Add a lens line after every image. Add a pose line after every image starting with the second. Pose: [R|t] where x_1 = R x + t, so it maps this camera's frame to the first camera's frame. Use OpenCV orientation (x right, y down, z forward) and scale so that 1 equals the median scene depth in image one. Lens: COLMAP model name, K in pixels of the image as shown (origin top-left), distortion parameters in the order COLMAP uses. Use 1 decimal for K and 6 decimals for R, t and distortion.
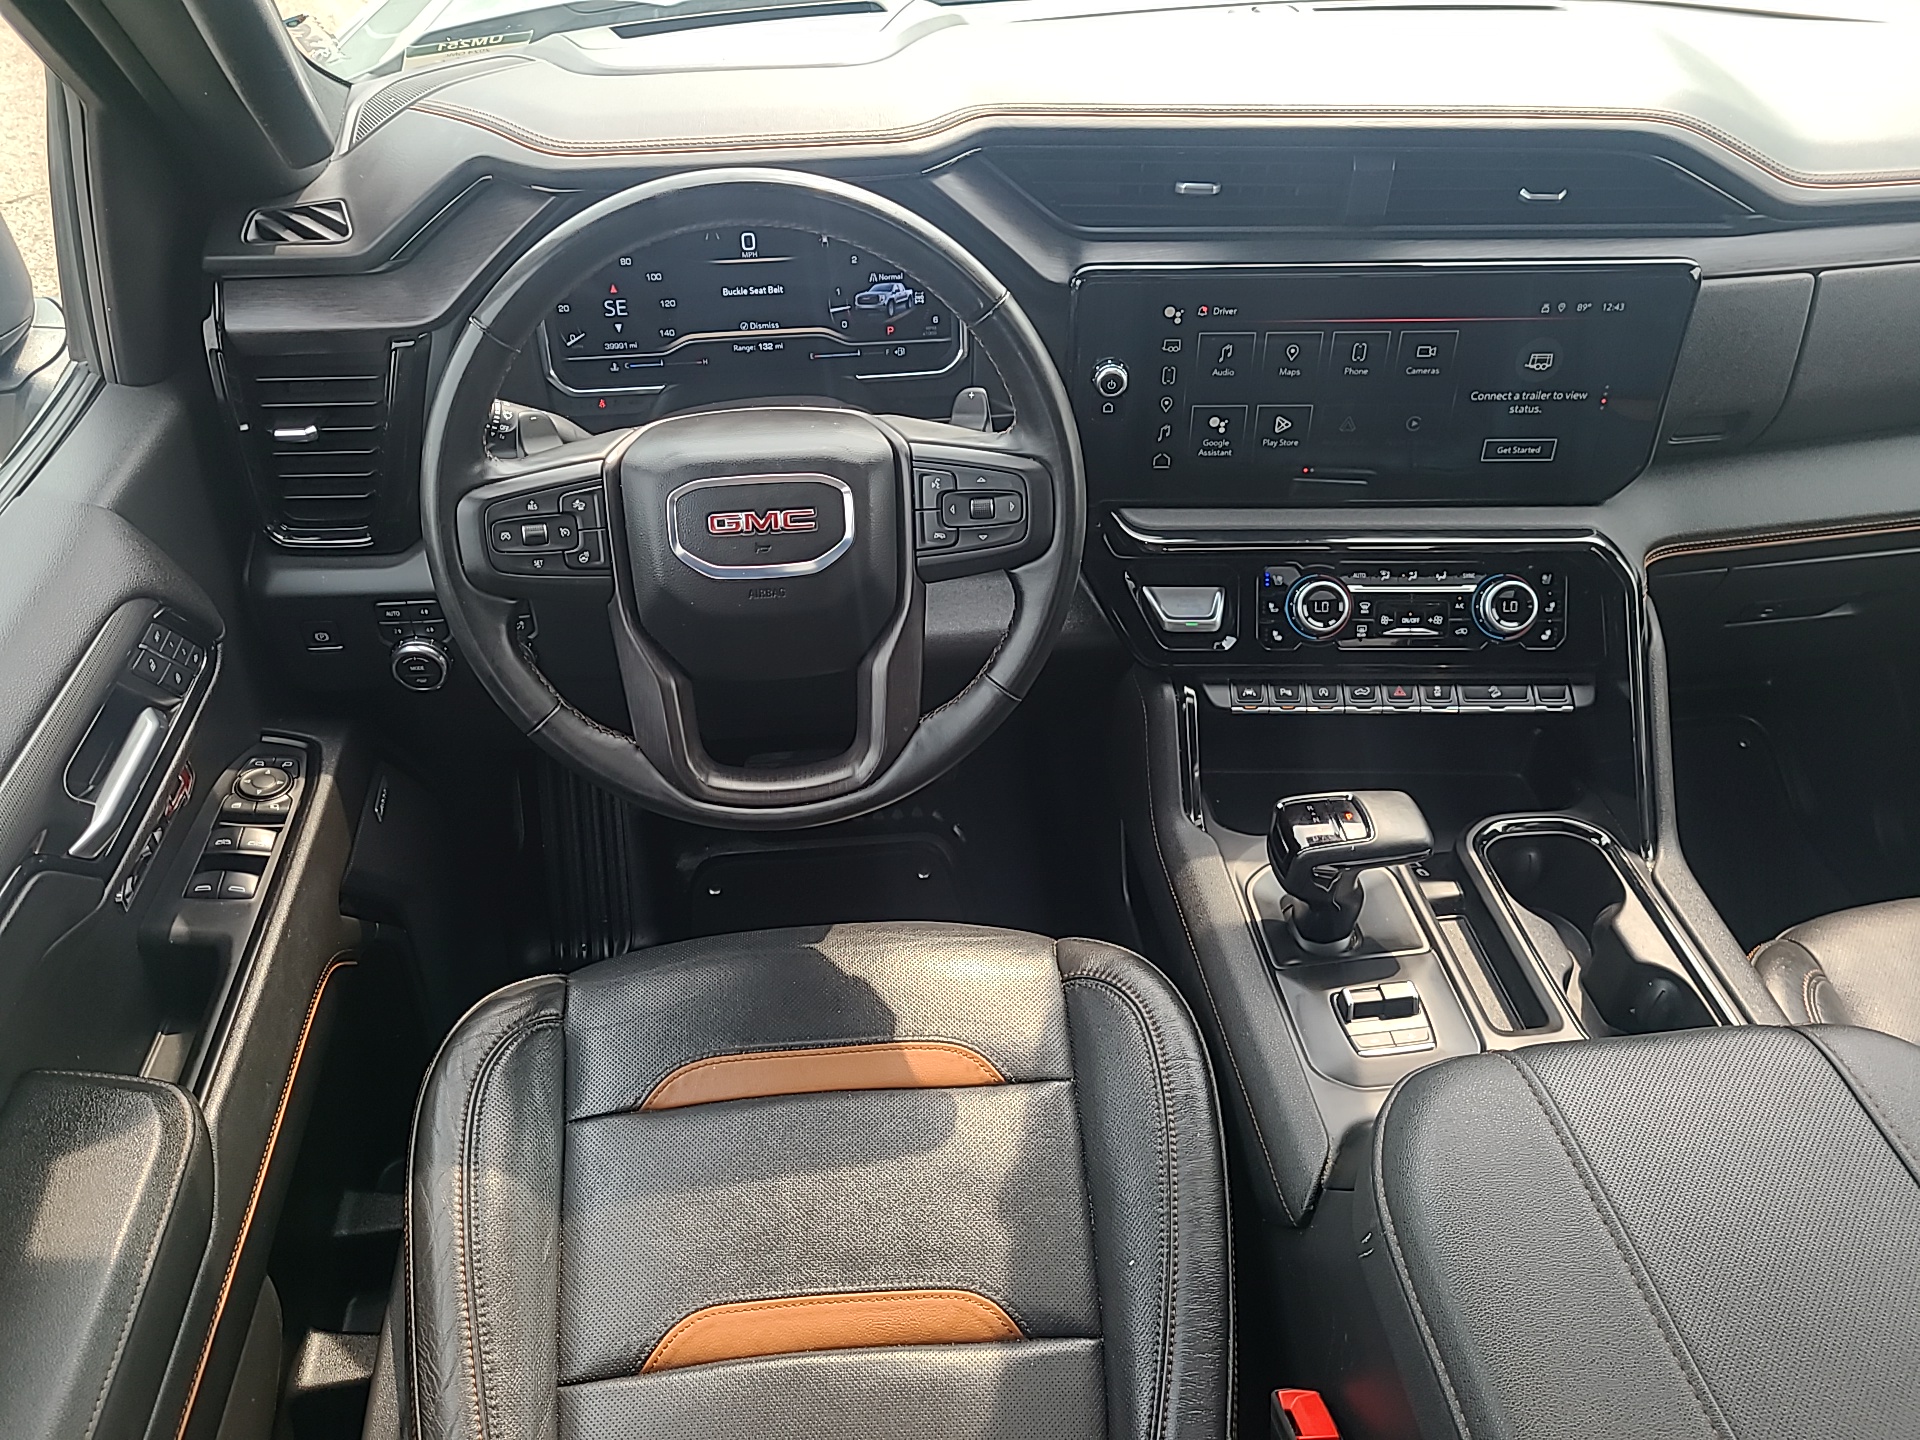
lens RADIAL K [[1447.9, 0, 960.0], [0, 1447.9, 720.0], [0, 0, 1]] dist [0.028173, 0.001904]
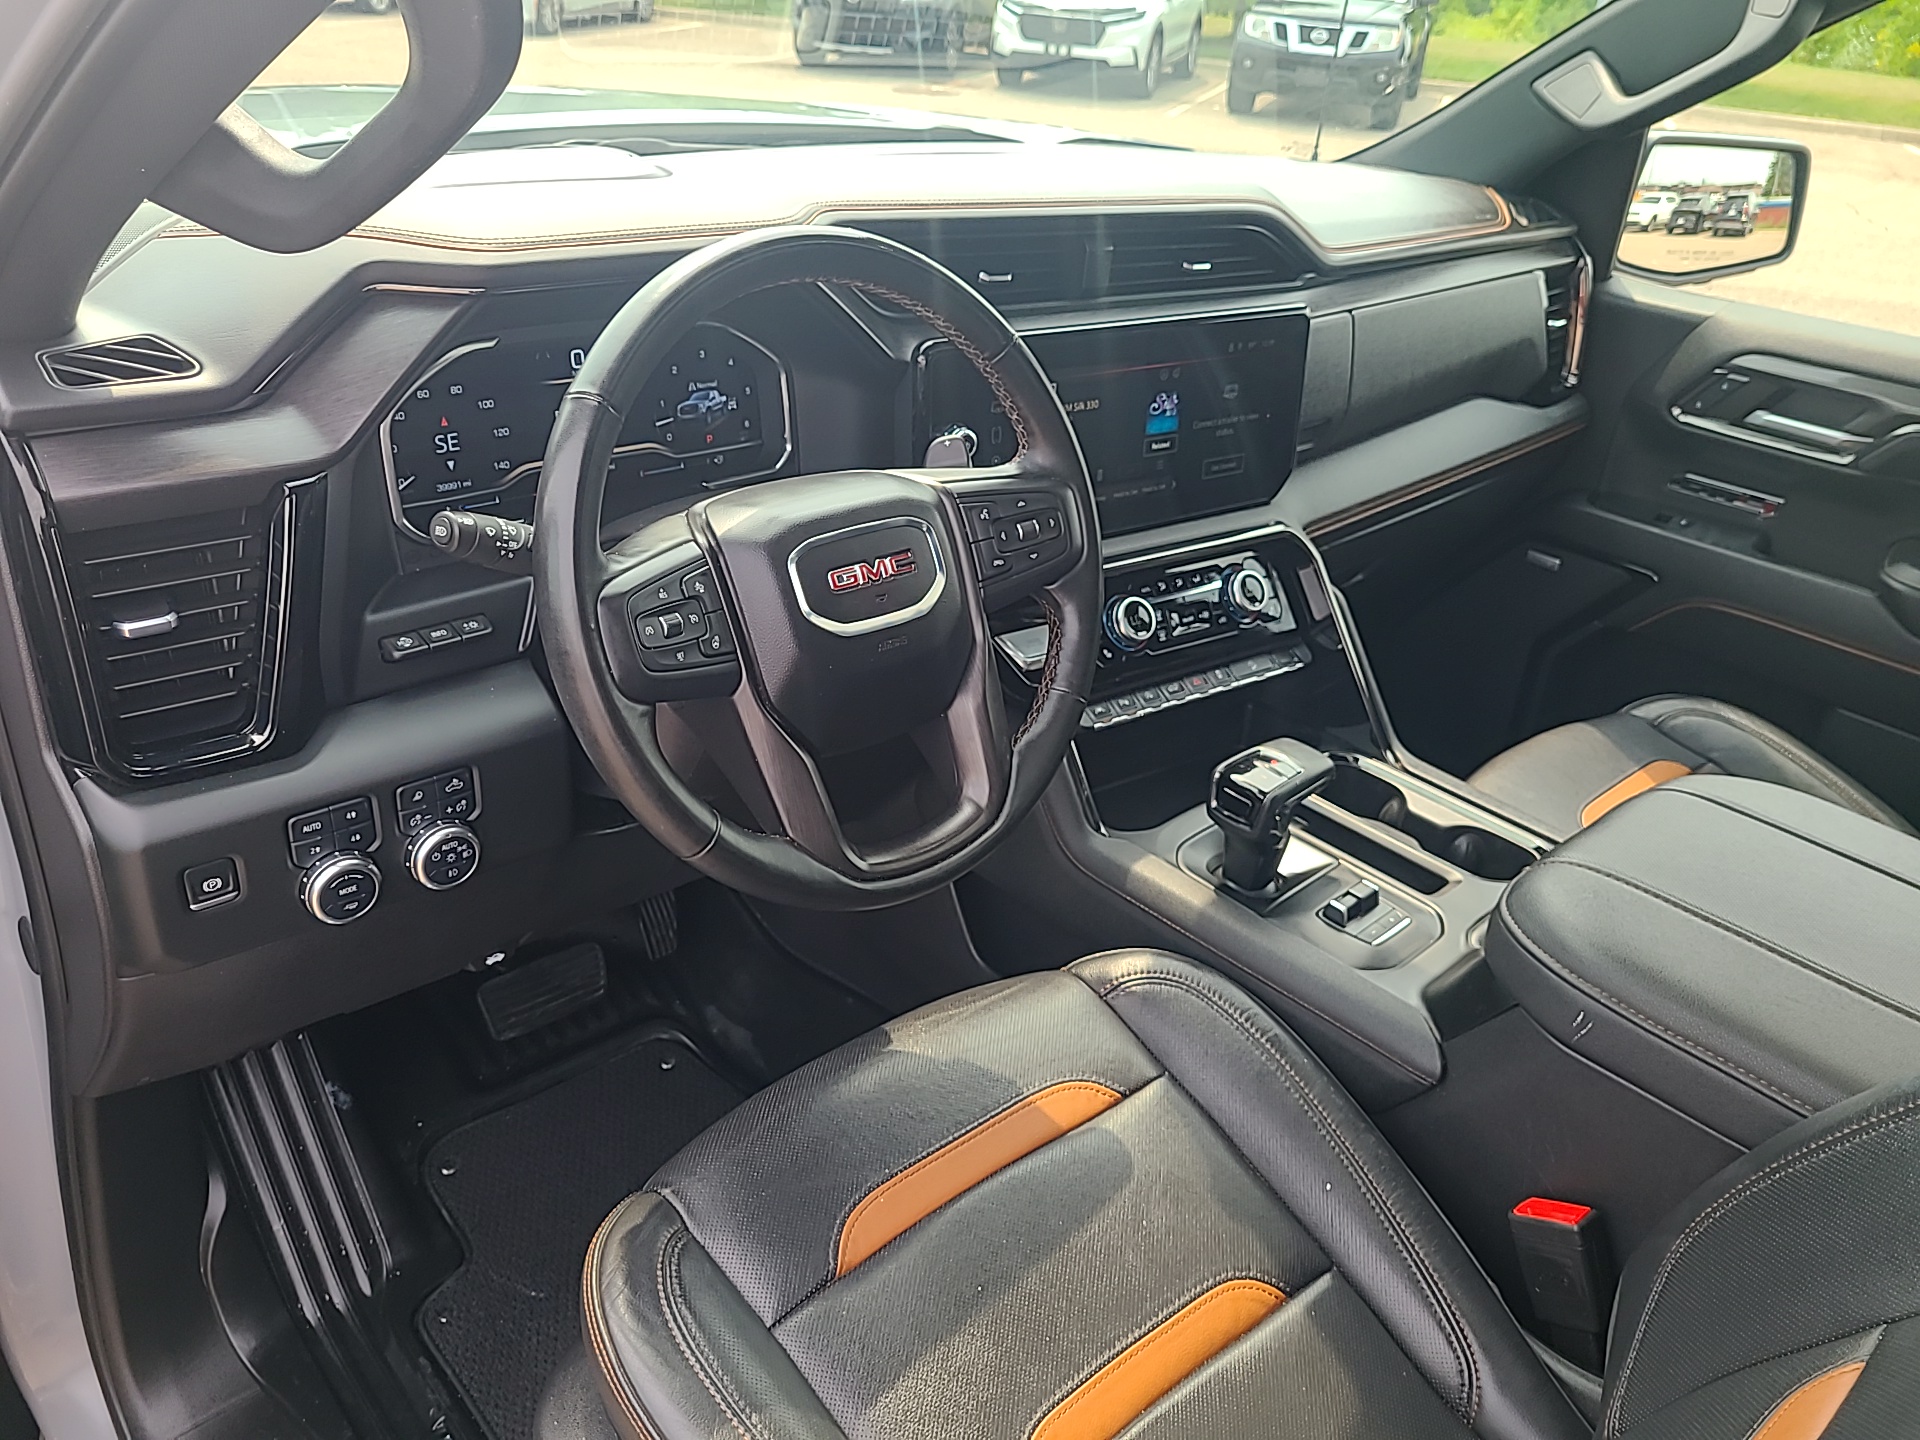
lens RADIAL K [[1447.9, 0, 960.0], [0, 1447.9, 720.0], [0, 0, 1]] dist [0.028173, 0.001904]
pose [[0.800203, -0.220481, 0.557730, -0.621475], [0.311756, 0.947371, -0.072779, 0.043952], [-0.512331, 0.232114, 0.826825, 0.181903]]
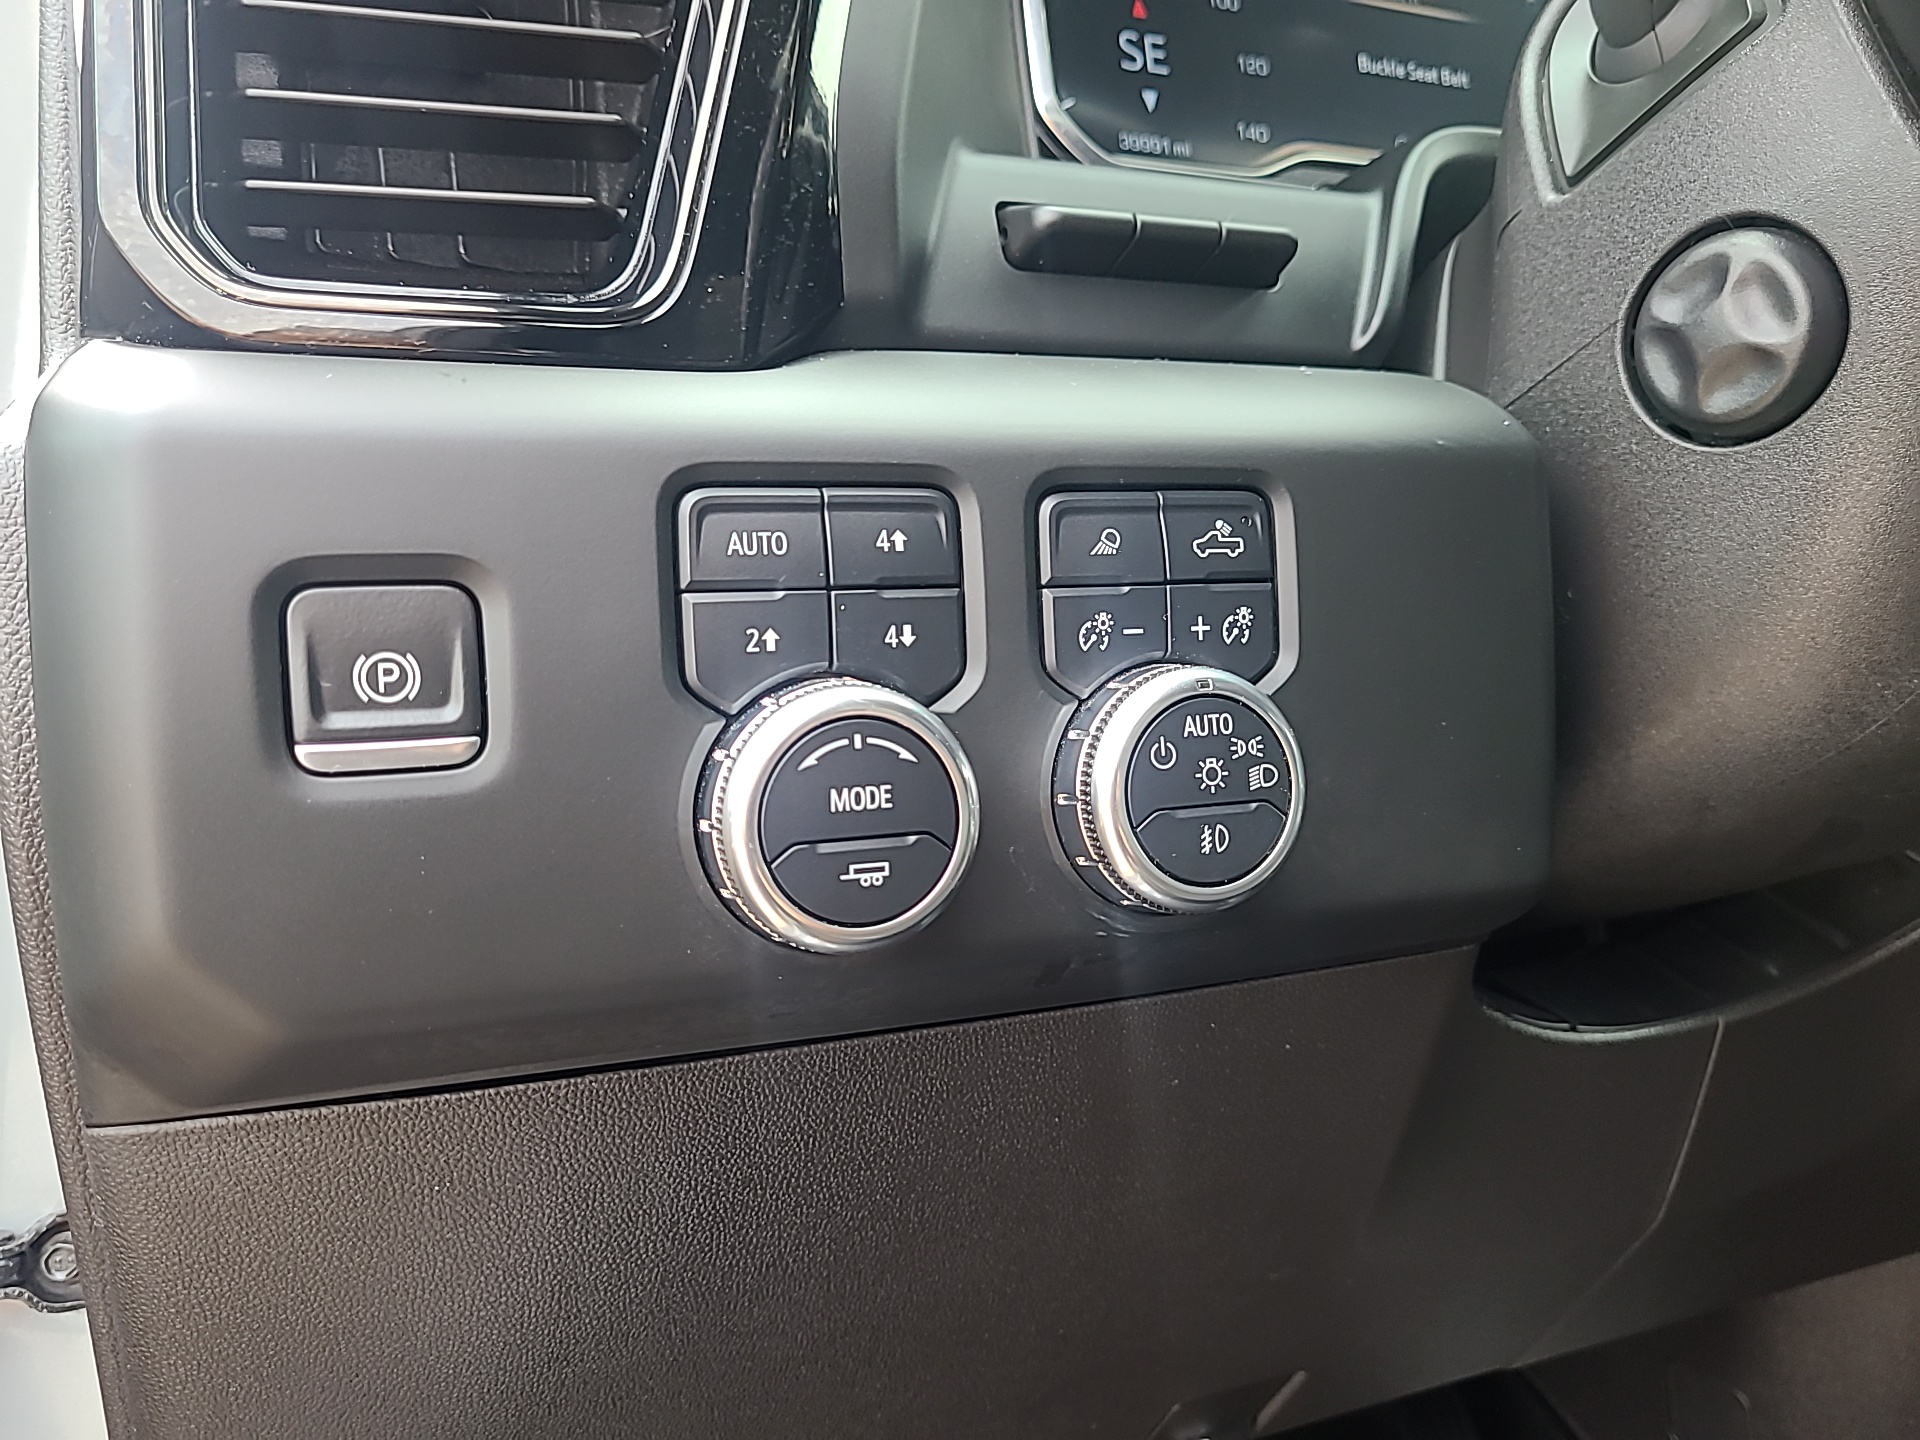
lens RADIAL K [[1447.9, 0, 960.0], [0, 1447.9, 720.0], [0, 0, 1]] dist [0.028173, 0.001904]
pose [[0.952118, -0.042711, 0.302734, -0.494658], [0.220880, 0.780727, -0.584532, 0.092487], [-0.211387, 0.623411, 0.752777, 0.993790]]
